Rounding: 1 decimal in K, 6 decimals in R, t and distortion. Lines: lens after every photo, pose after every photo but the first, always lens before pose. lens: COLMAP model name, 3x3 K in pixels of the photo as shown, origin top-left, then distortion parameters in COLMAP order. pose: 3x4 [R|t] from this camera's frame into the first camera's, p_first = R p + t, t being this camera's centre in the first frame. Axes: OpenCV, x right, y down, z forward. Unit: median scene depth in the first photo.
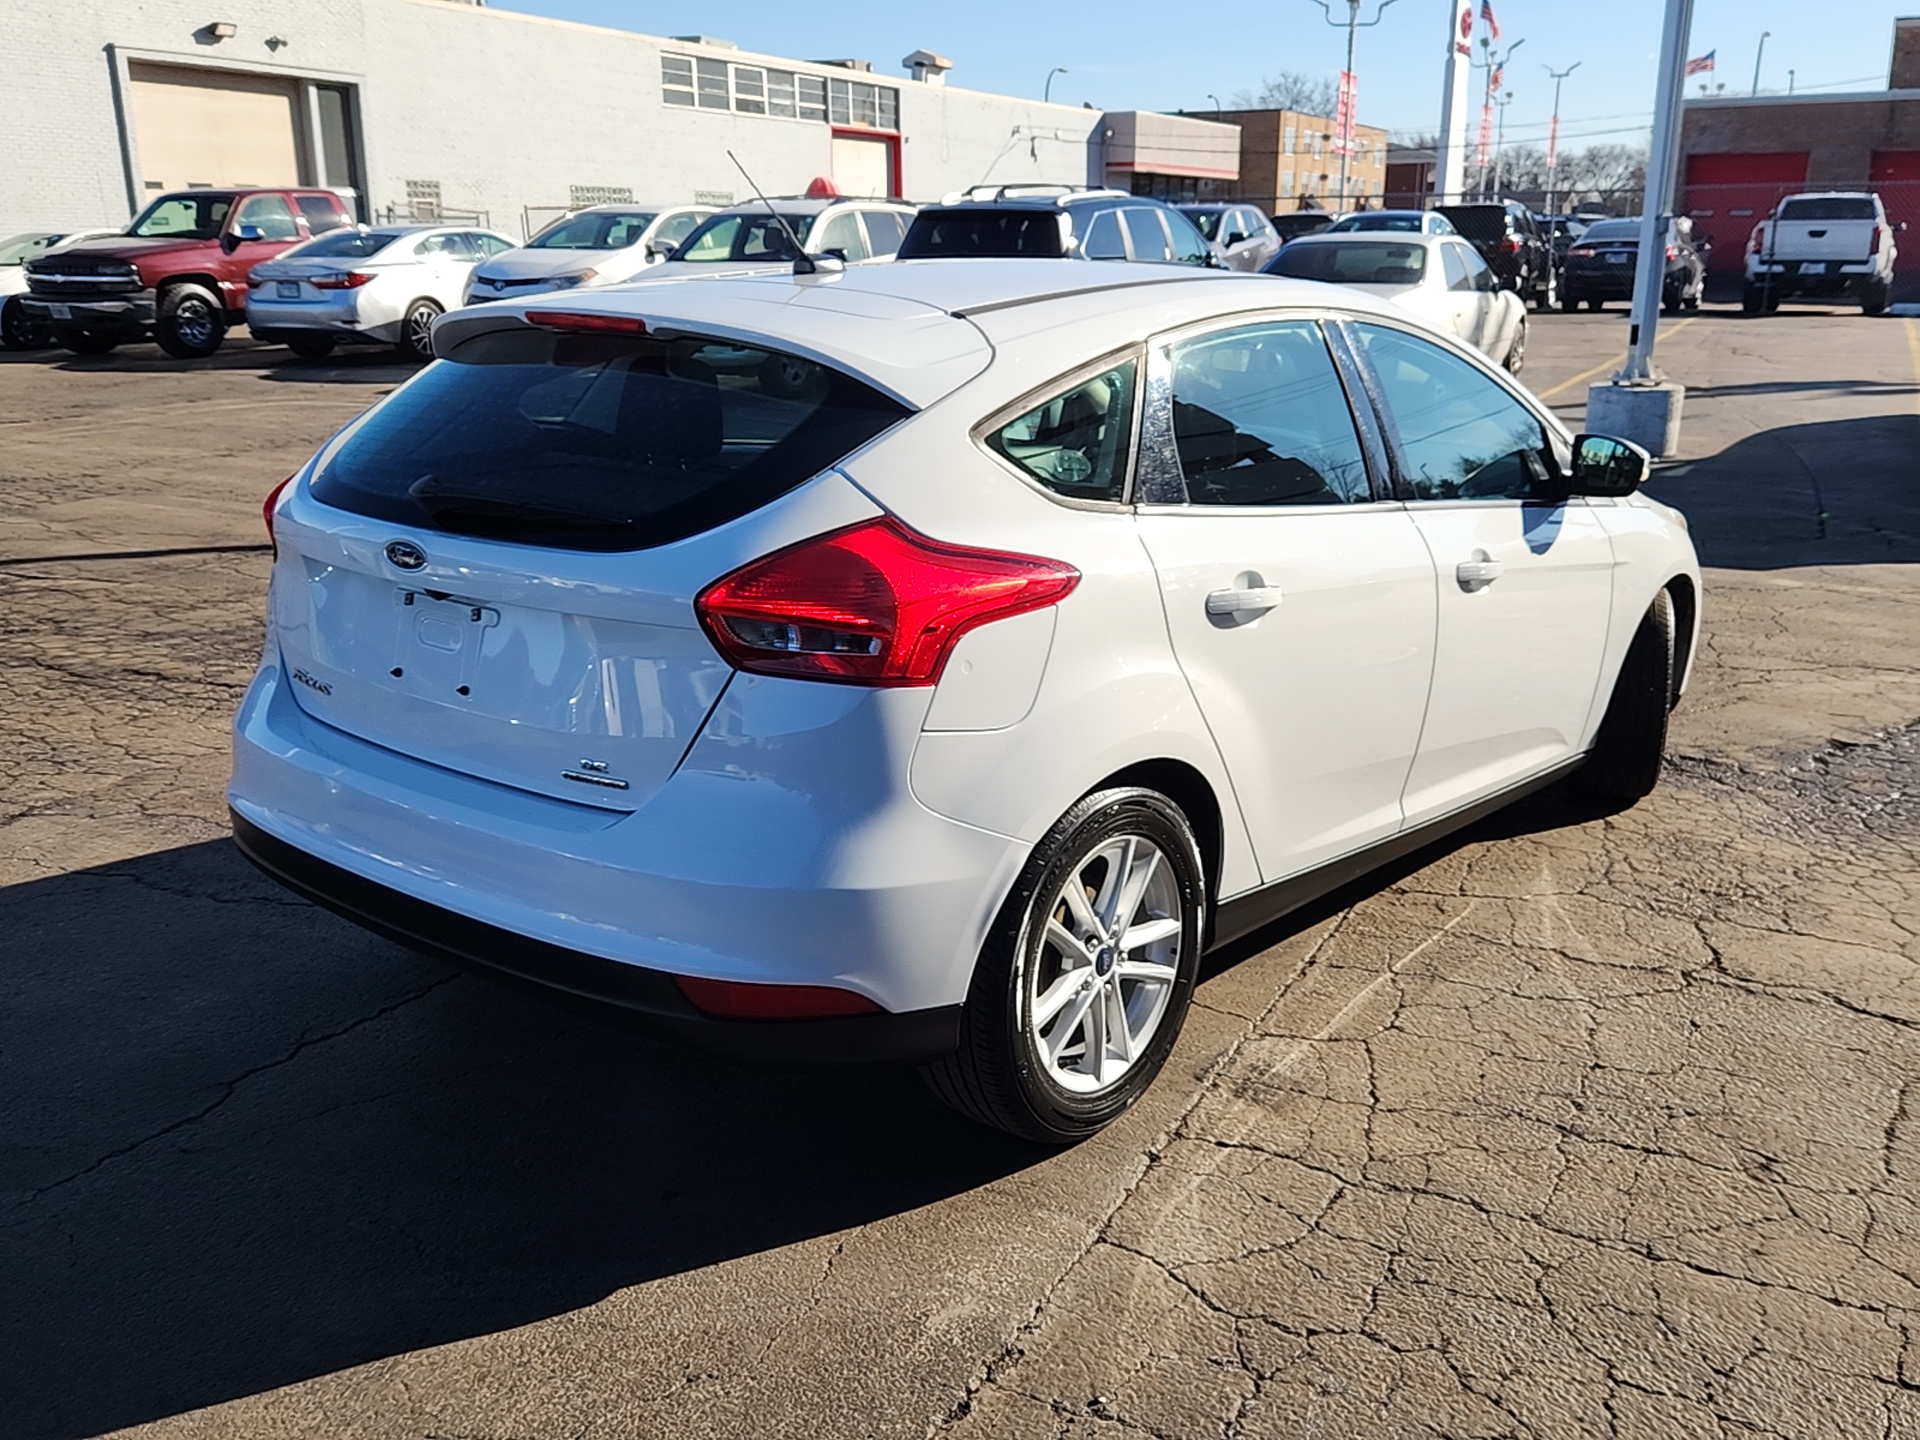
lens RADIAL K [[1767.2, 0, 975.2], [0, 1767.2, 745.2], [0, 0, 1]] dist [0.068391, -0.069969]
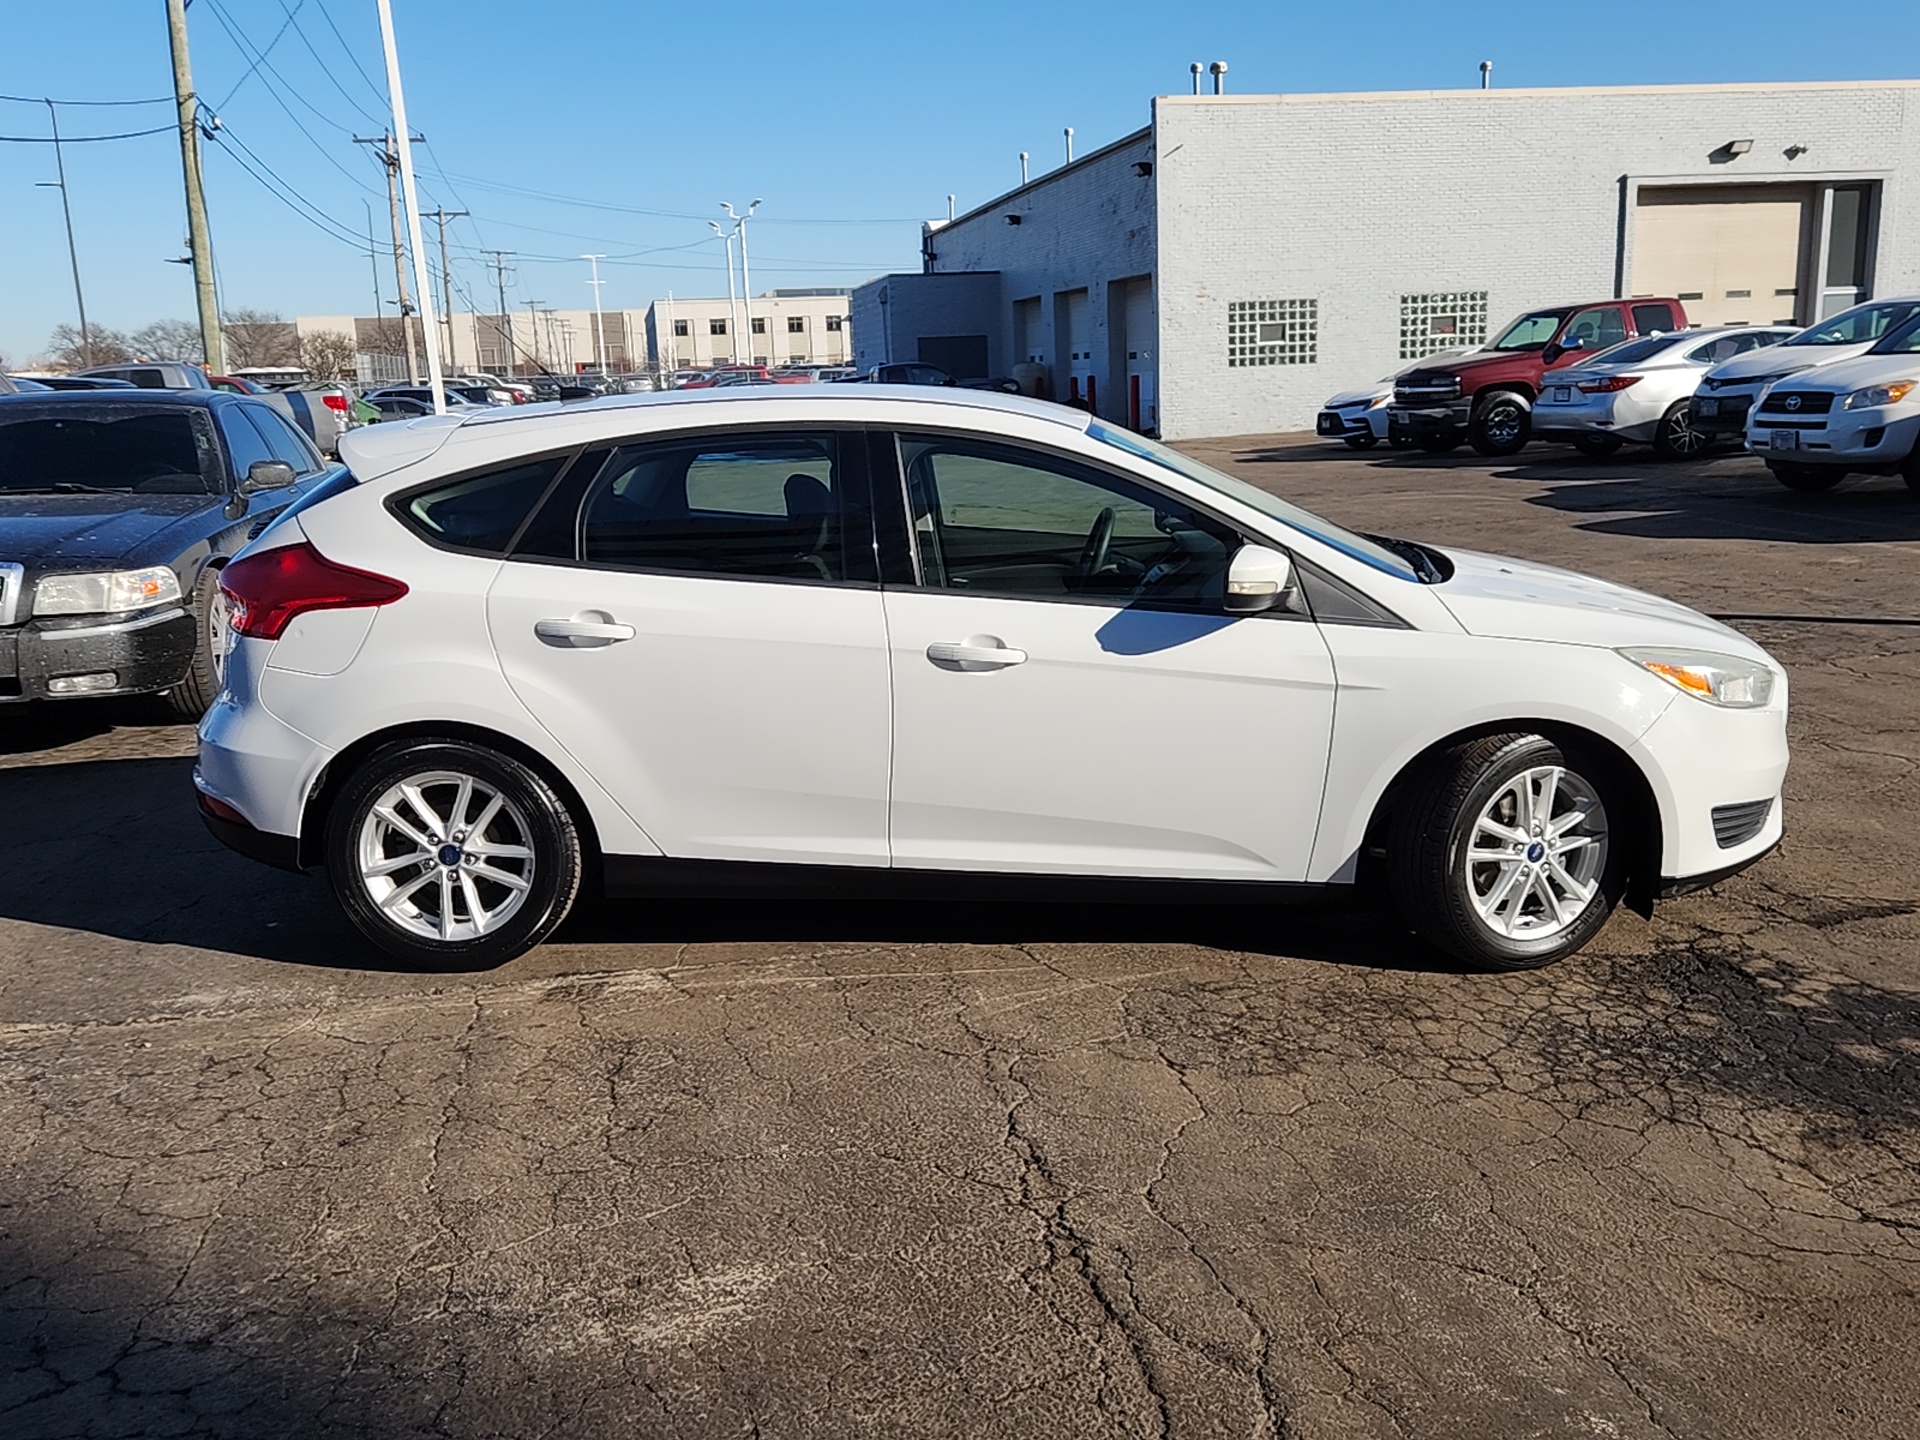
lens RADIAL K [[1767.2, 0, 975.2], [0, 1767.2, 745.2], [0, 0, 1]] dist [0.068391, -0.069969]
pose [[0.583233, 0.142394, -0.799727, 0.298920], [-0.183874, 0.982104, 0.040770, -0.022043], [0.791220, 0.123270, 0.598978, 0.087535]]
